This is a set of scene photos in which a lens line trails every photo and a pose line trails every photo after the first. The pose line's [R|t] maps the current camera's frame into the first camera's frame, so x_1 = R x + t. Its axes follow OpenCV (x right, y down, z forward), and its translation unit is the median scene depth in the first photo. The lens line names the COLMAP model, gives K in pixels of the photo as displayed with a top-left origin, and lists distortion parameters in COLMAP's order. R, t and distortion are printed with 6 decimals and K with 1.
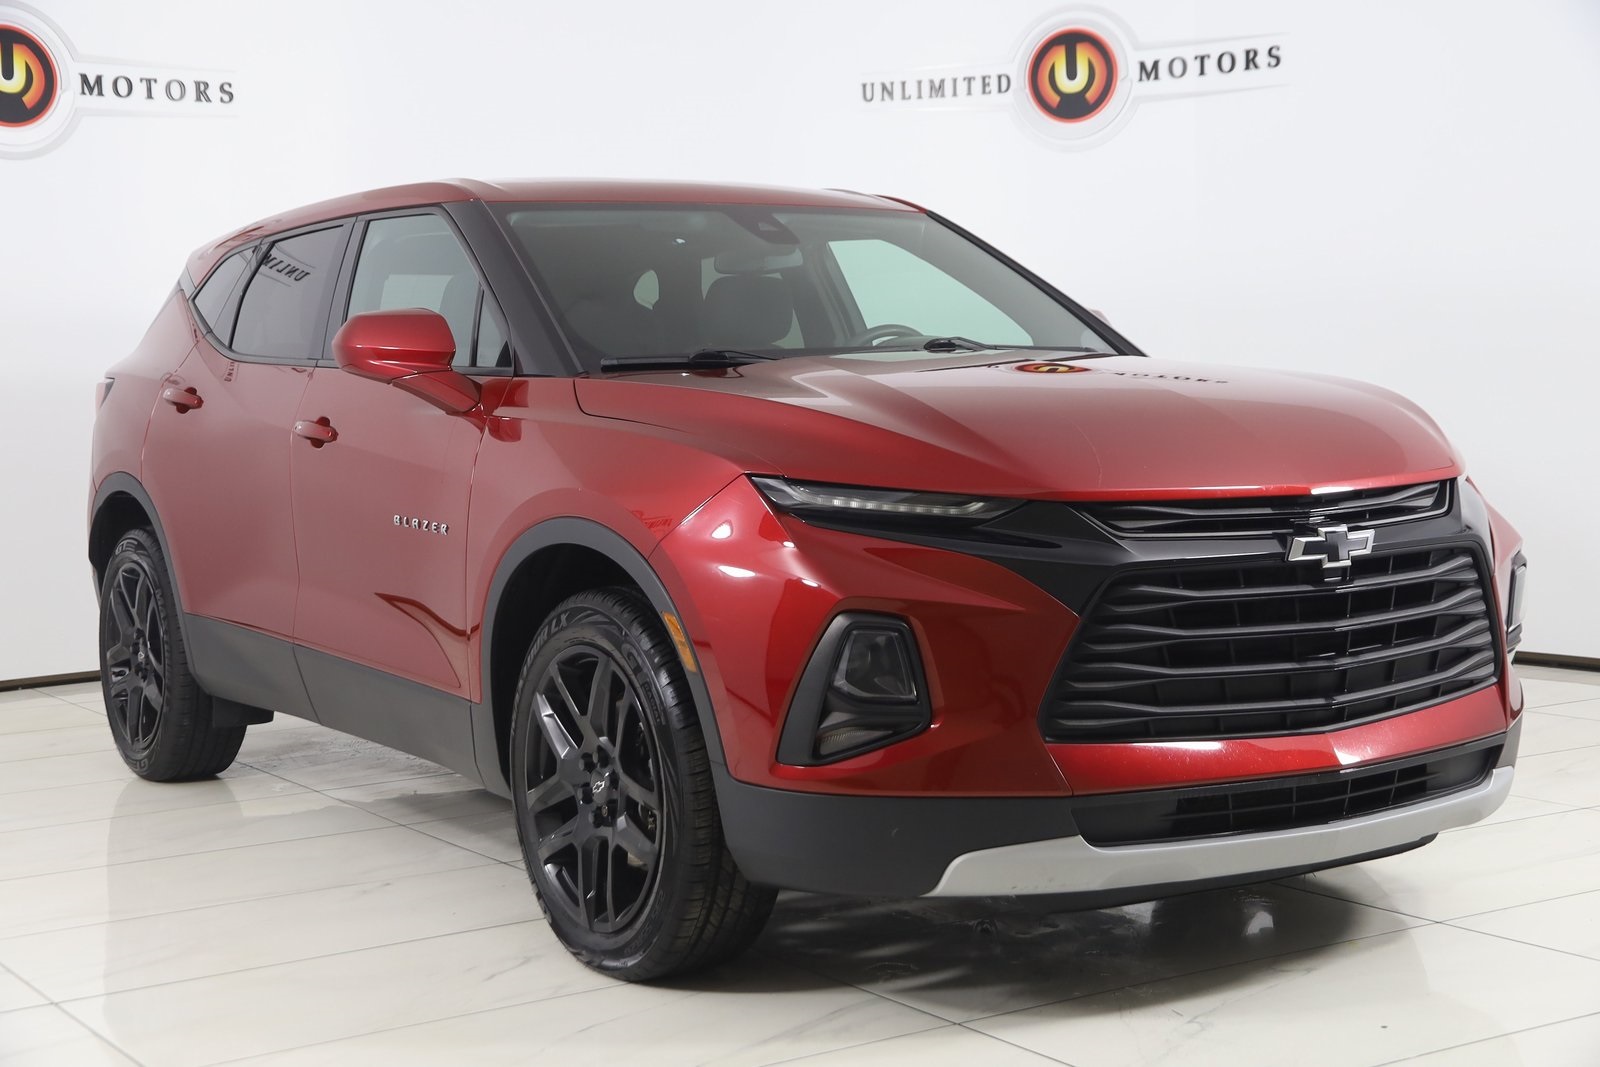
lens RADIAL K [[2274.8, 0, 804.9], [0, 2274.8, 540.0], [0, 0, 1]] dist [0.062243, 0.000000]
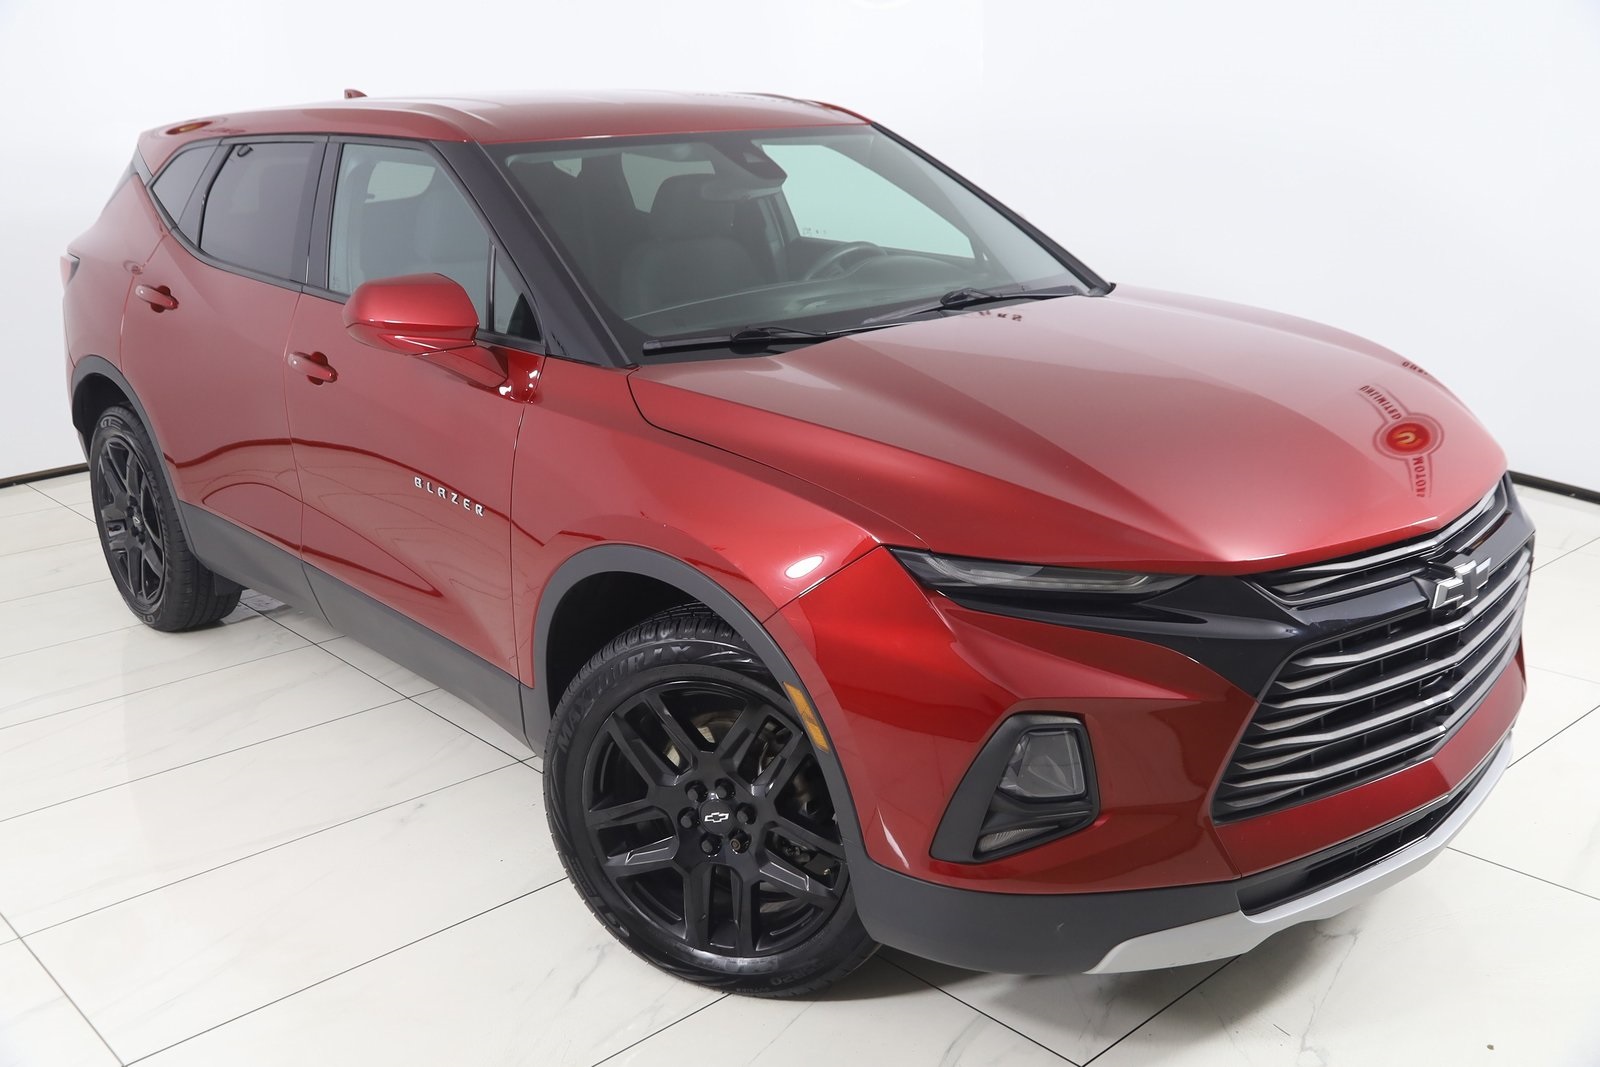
lens RADIAL K [[1502.1, 0, 816.2], [0, 1502.1, 541.3], [0, 0, 1]] dist [0.001240, 0.025286]
pose [[0.985683, -0.046611, 0.162038, -0.096636], [0.011427, 0.977288, 0.211607, -0.101522], [-0.168221, -0.206726, 0.963829, 0.276807]]
